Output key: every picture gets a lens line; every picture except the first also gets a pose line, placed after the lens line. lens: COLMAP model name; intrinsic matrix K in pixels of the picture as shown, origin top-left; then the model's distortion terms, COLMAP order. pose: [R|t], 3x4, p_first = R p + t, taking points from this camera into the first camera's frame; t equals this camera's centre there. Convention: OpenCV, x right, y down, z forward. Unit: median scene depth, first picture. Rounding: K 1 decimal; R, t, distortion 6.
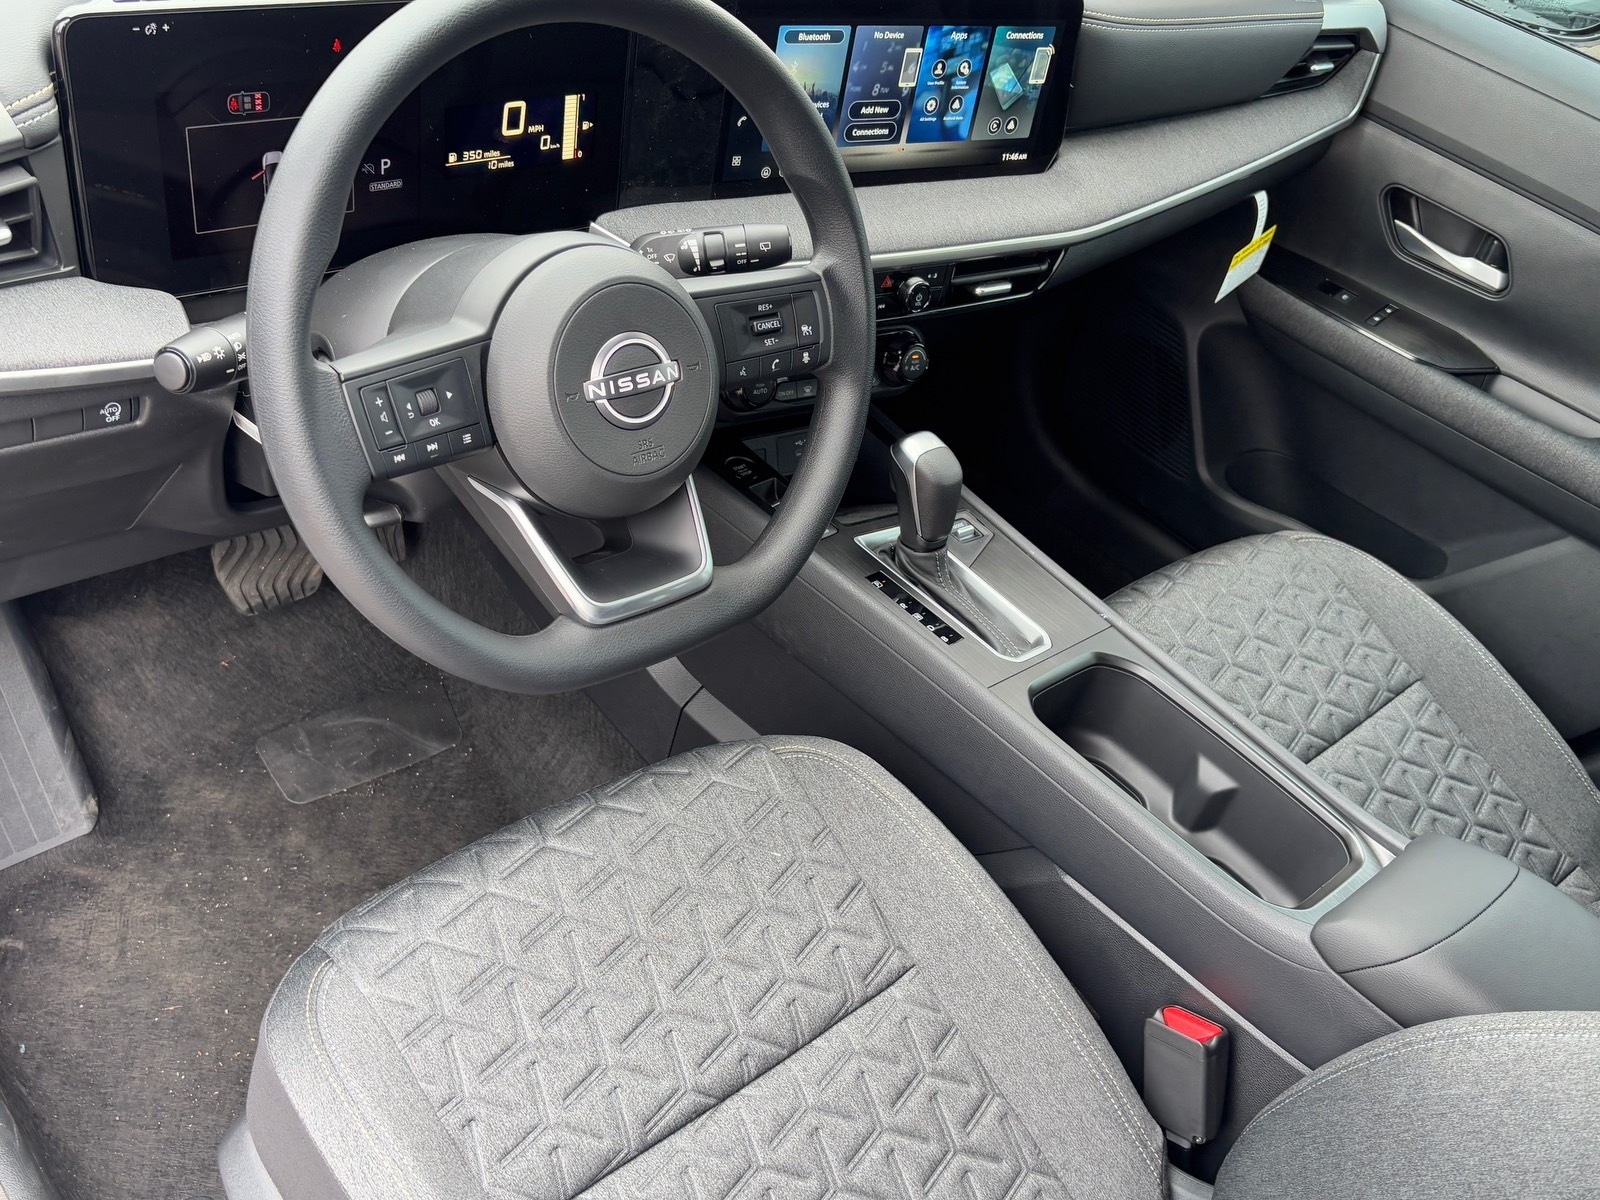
lens RADIAL K [[1477.0, 0, 795.1], [0, 1477.0, 608.6], [0, 0, 1]] dist [0.005567, 0.000000]
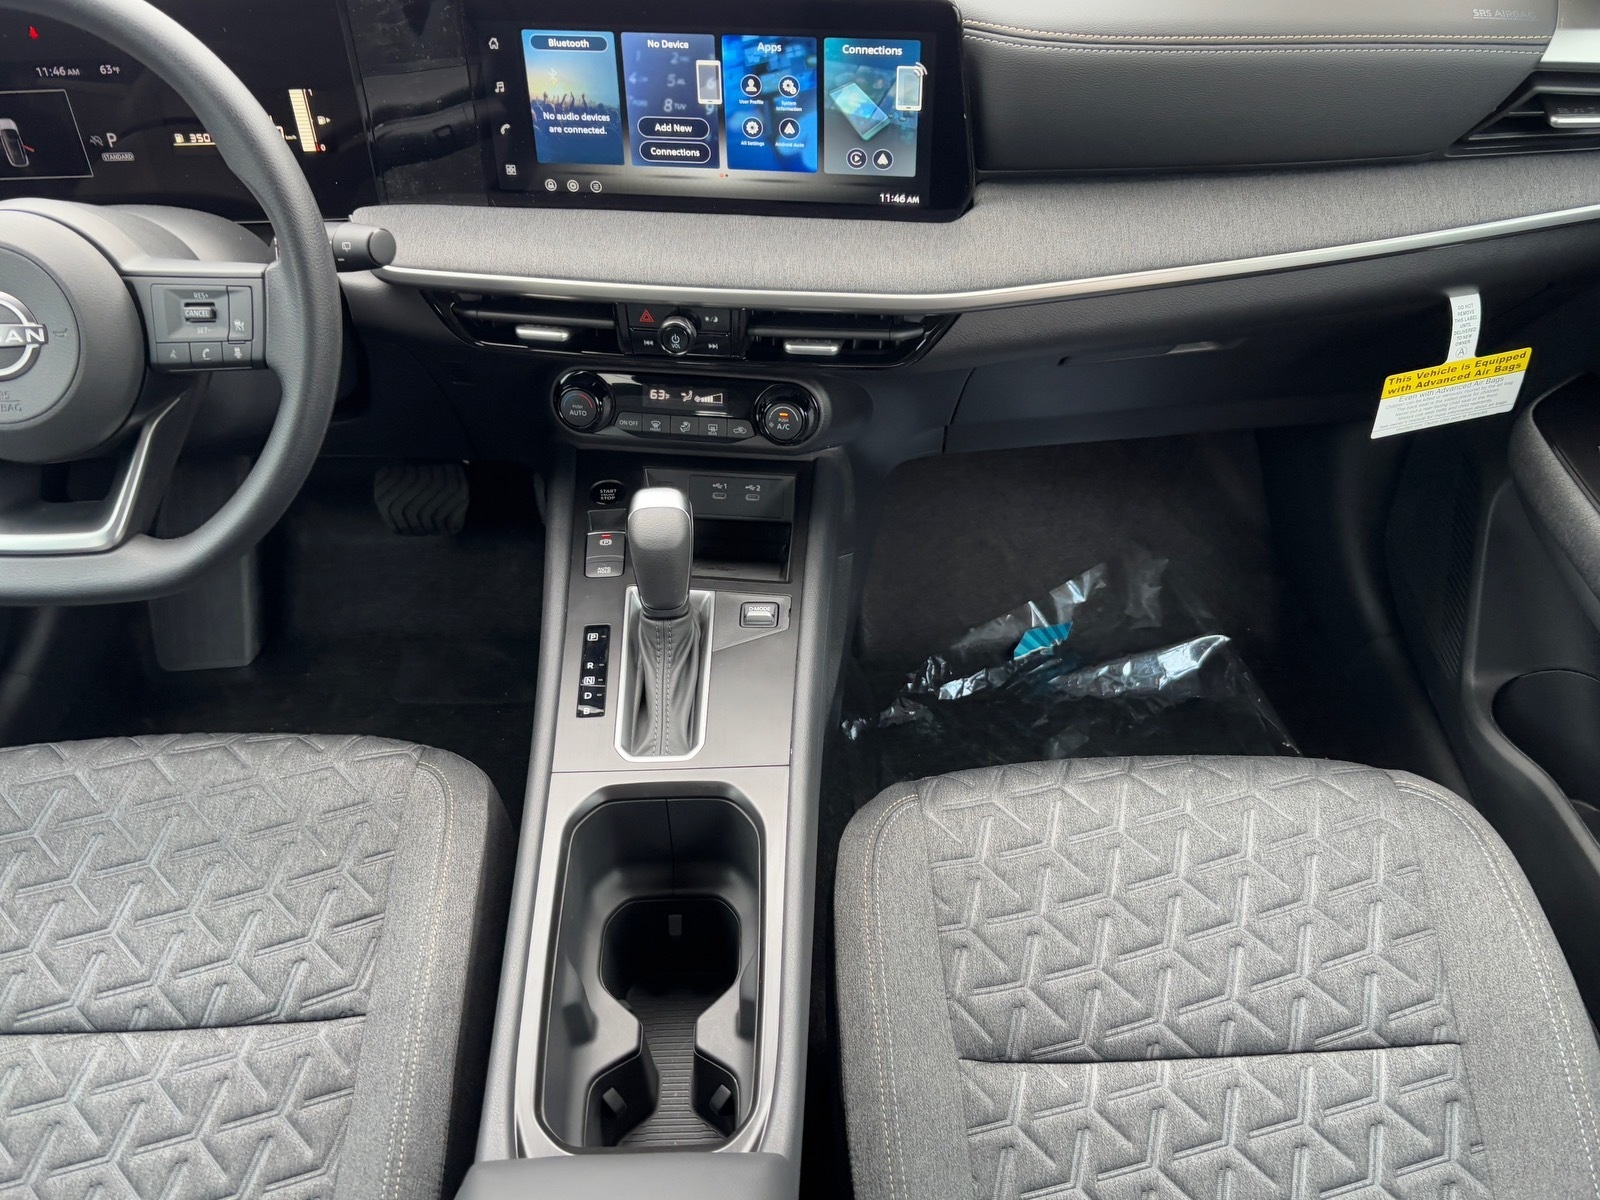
lens RADIAL K [[1382.7, 0, 798.8], [0, 1382.7, 615.3], [0, 0, 1]] dist [0.009454, 0.007483]
pose [[0.740738, 0.263758, -0.617850, 0.747218], [-0.270233, 0.958999, 0.085411, -0.151192], [0.615046, 0.103696, 0.781643, 0.434924]]
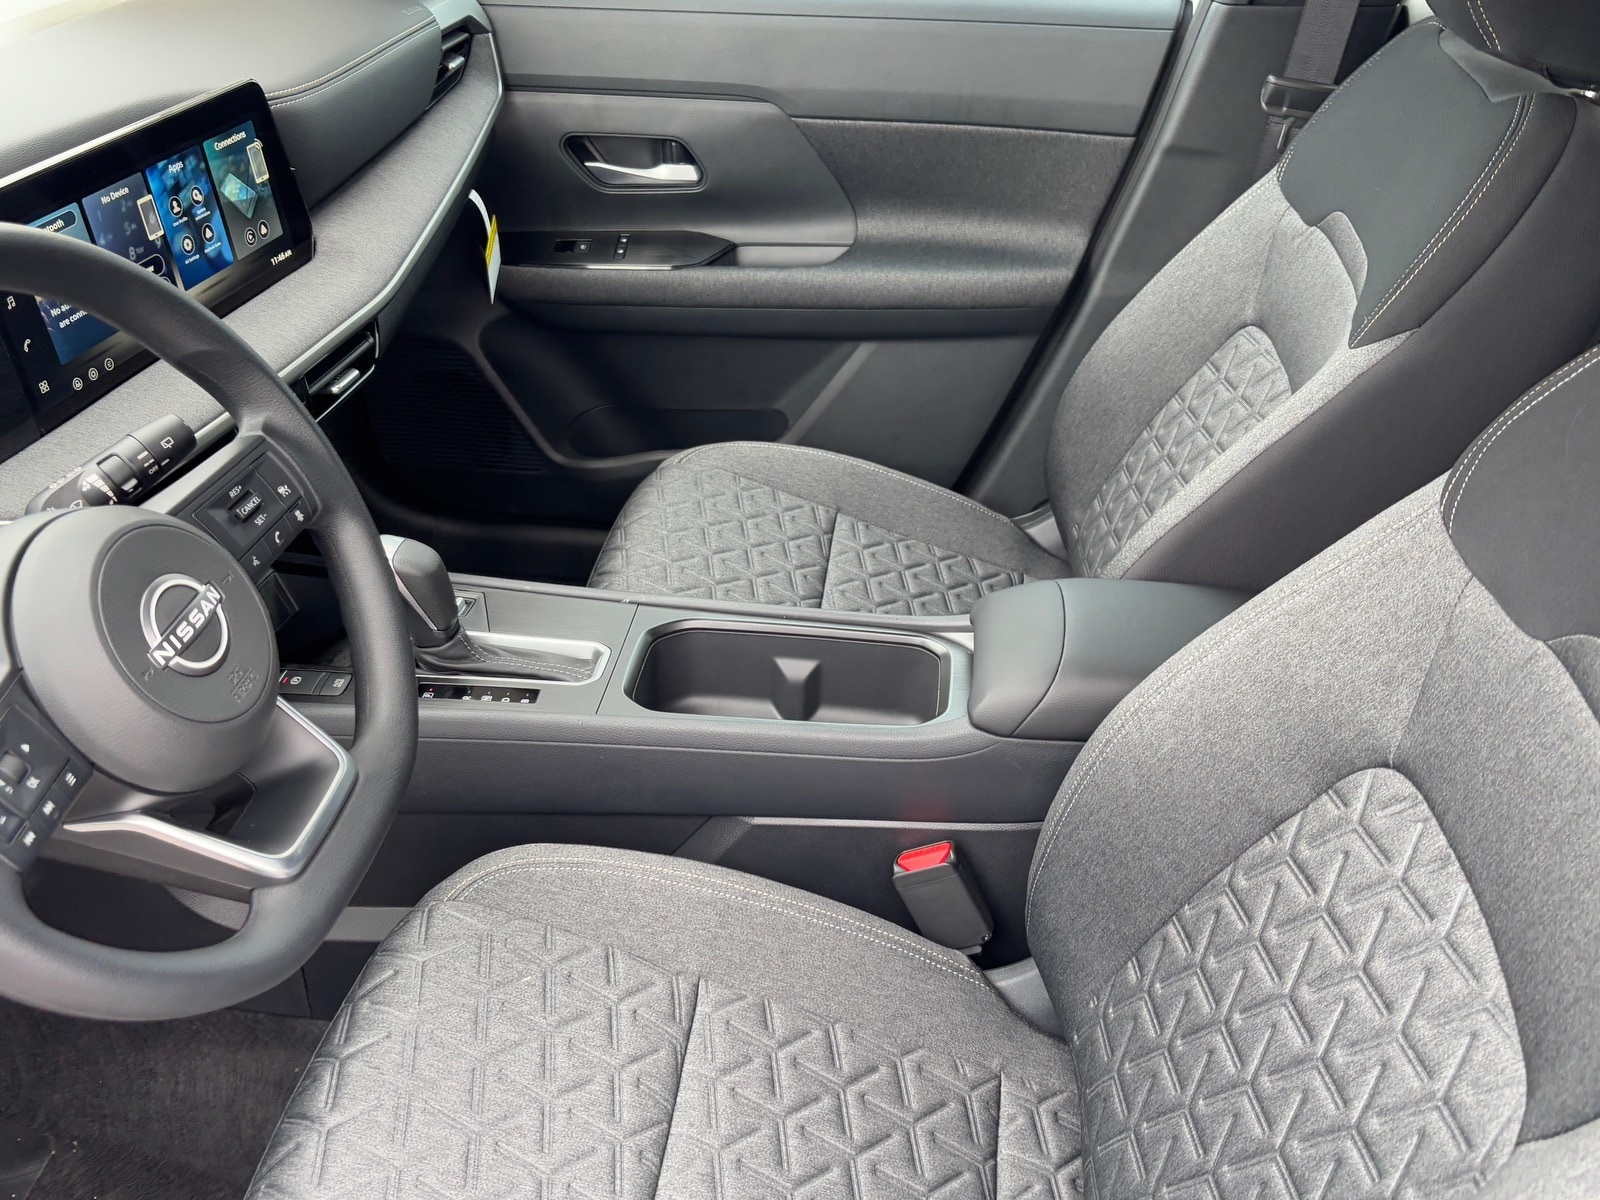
lens RADIAL K [[1477.0, 0, 812.3], [0, 1477.0, 616.7], [0, 0, 1]] dist [0.005567, 0.000000]
pose [[0.728766, -0.535200, 0.427154, -0.158351], [0.539622, 0.832887, 0.122913, -0.046694], [-0.421554, 0.140927, 0.895786, 0.021926]]
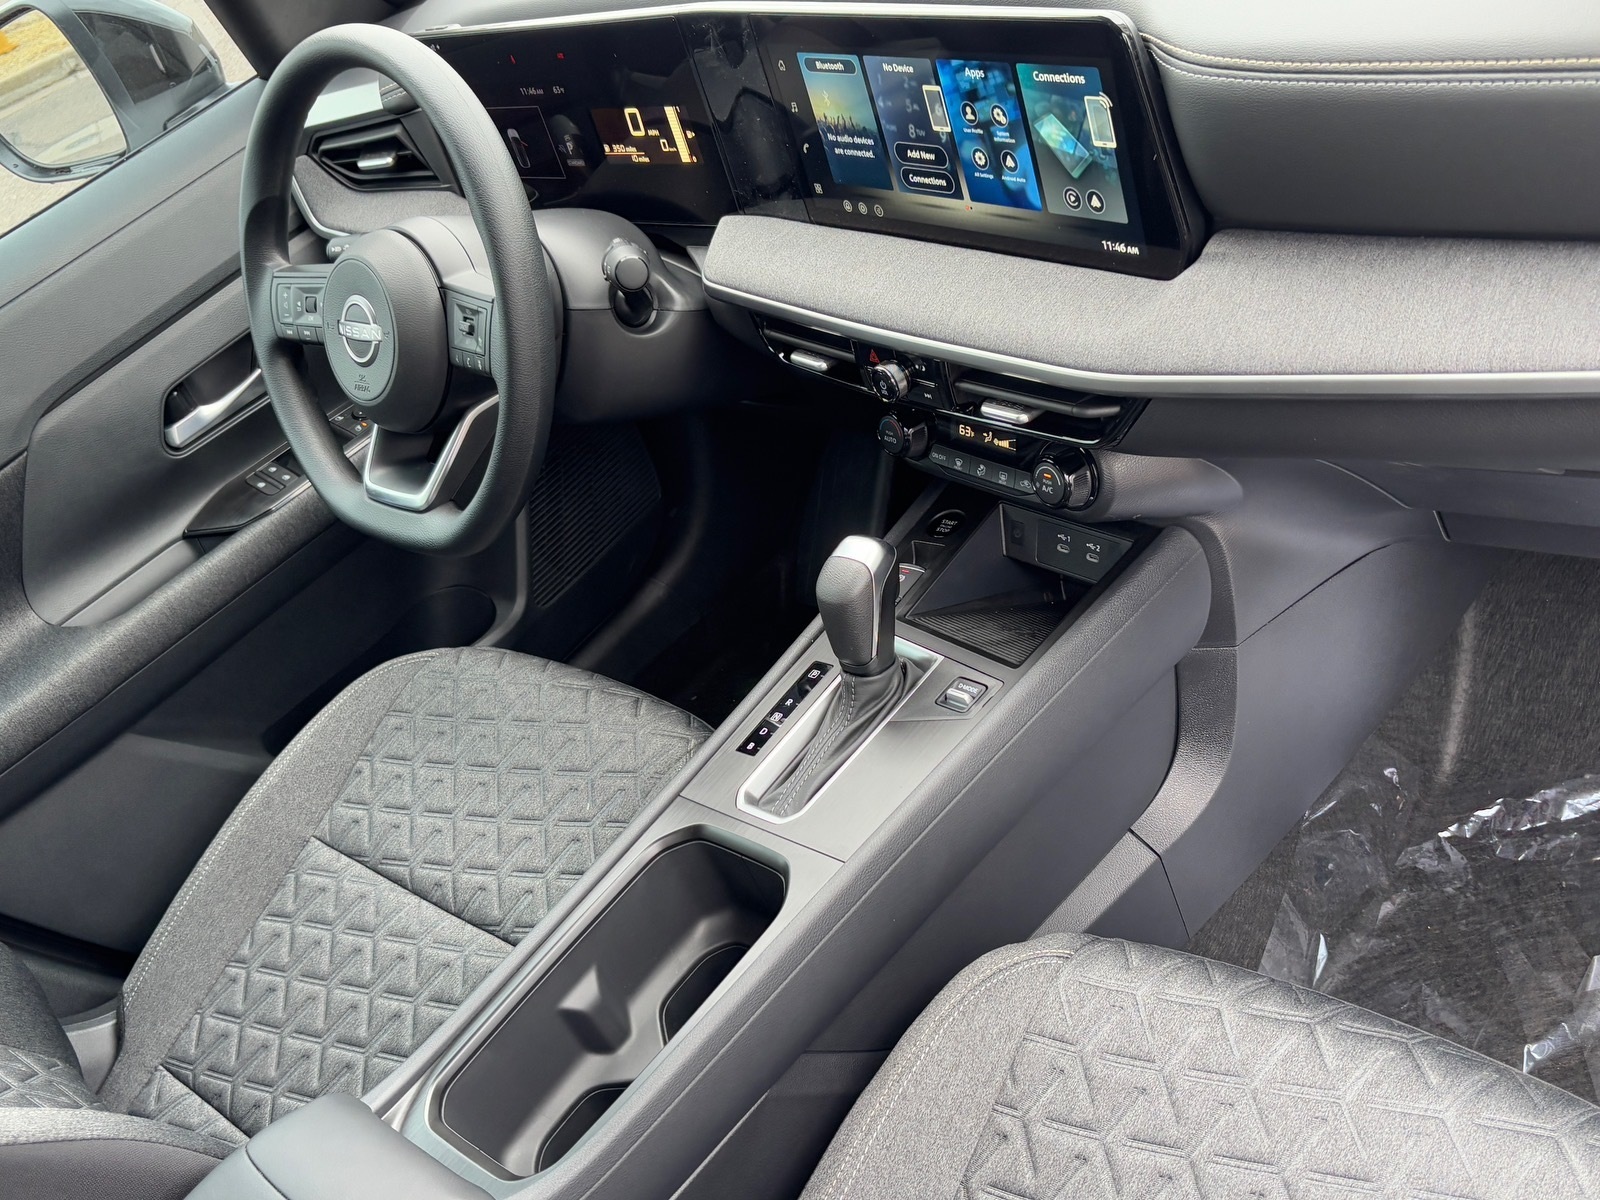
lens RADIAL K [[1645.1, 0, 822.1], [0, 1645.1, 626.6], [0, 0, 1]] dist [0.044812, 0.000000]
pose [[0.050237, 0.402038, -0.914244, 1.043982], [-0.305392, 0.877738, 0.369203, -0.449702], [0.950901, 0.260655, 0.166874, 0.903653]]
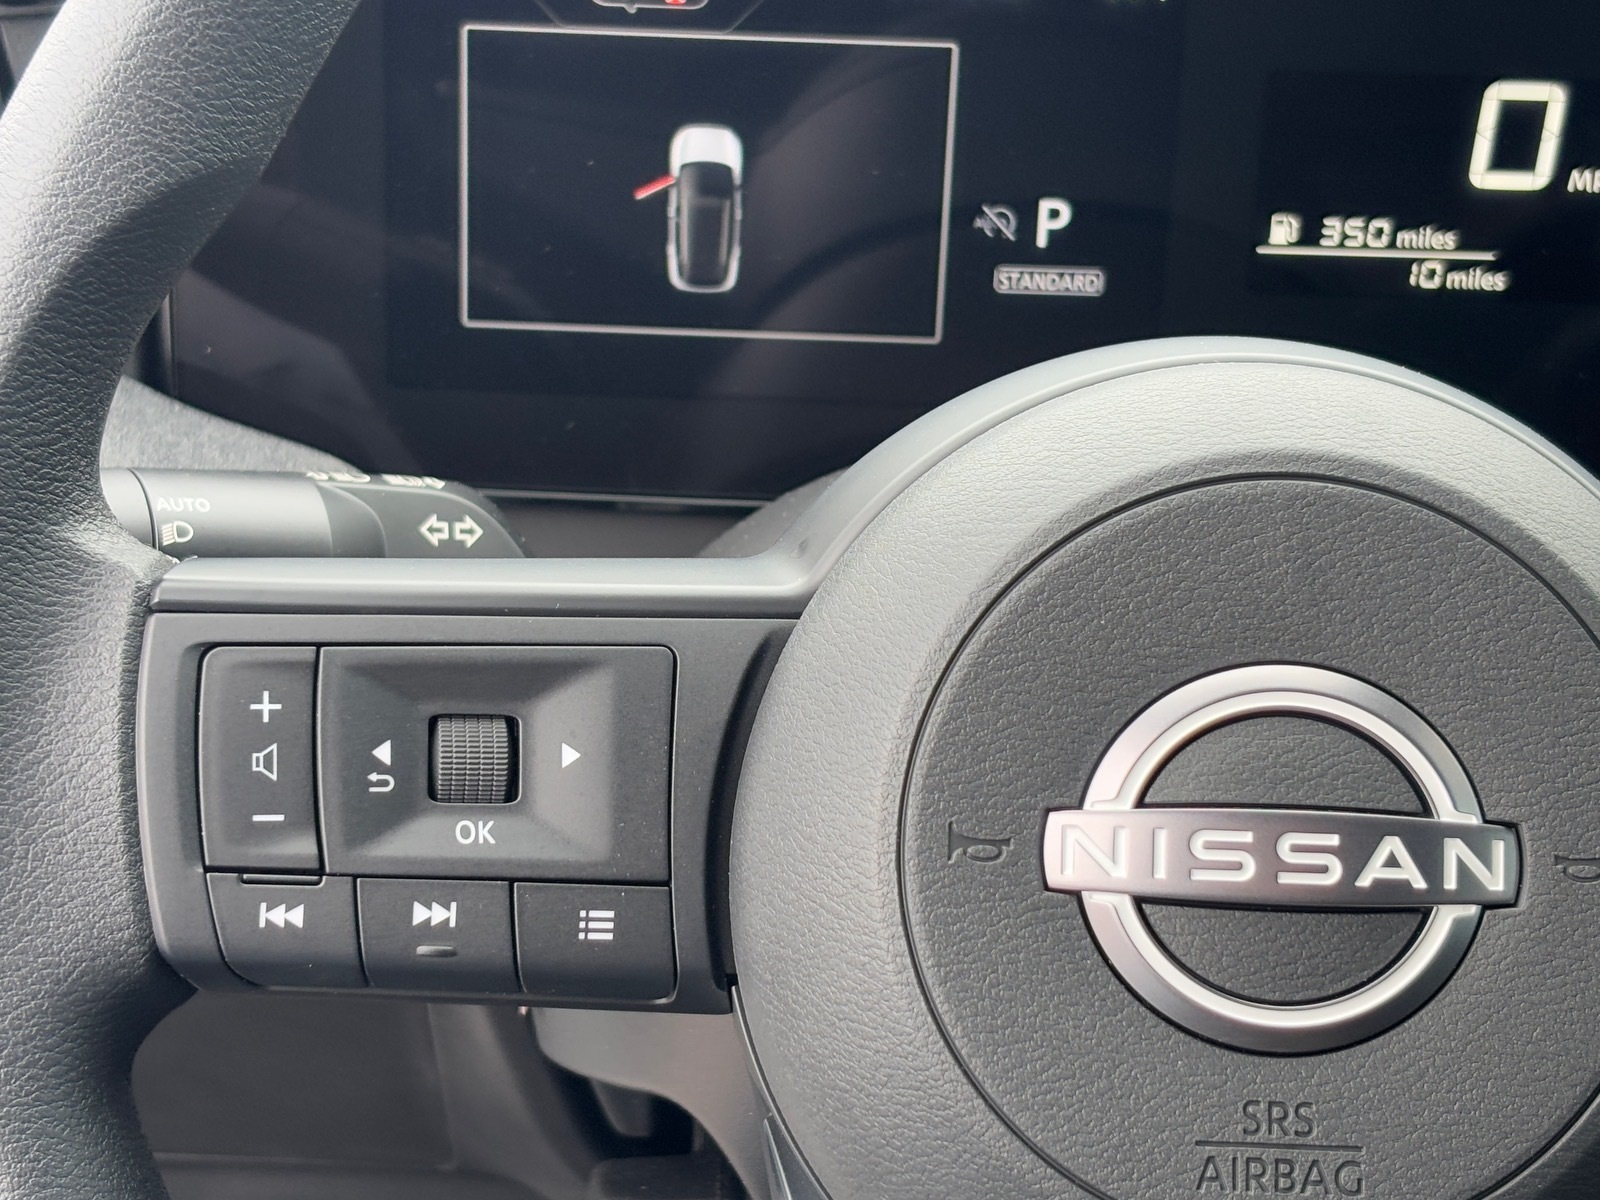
lens RADIAL K [[3057.0, 0, 756.0], [0, 3057.0, 655.1], [0, 0, 1]] dist [0.103538, 0.000000]
pose [[0.739181, 0.113093, -0.663944, 0.120405], [-0.325966, 0.922725, -0.205731, -0.037877], [0.589371, 0.368495, 0.718925, 0.418266]]
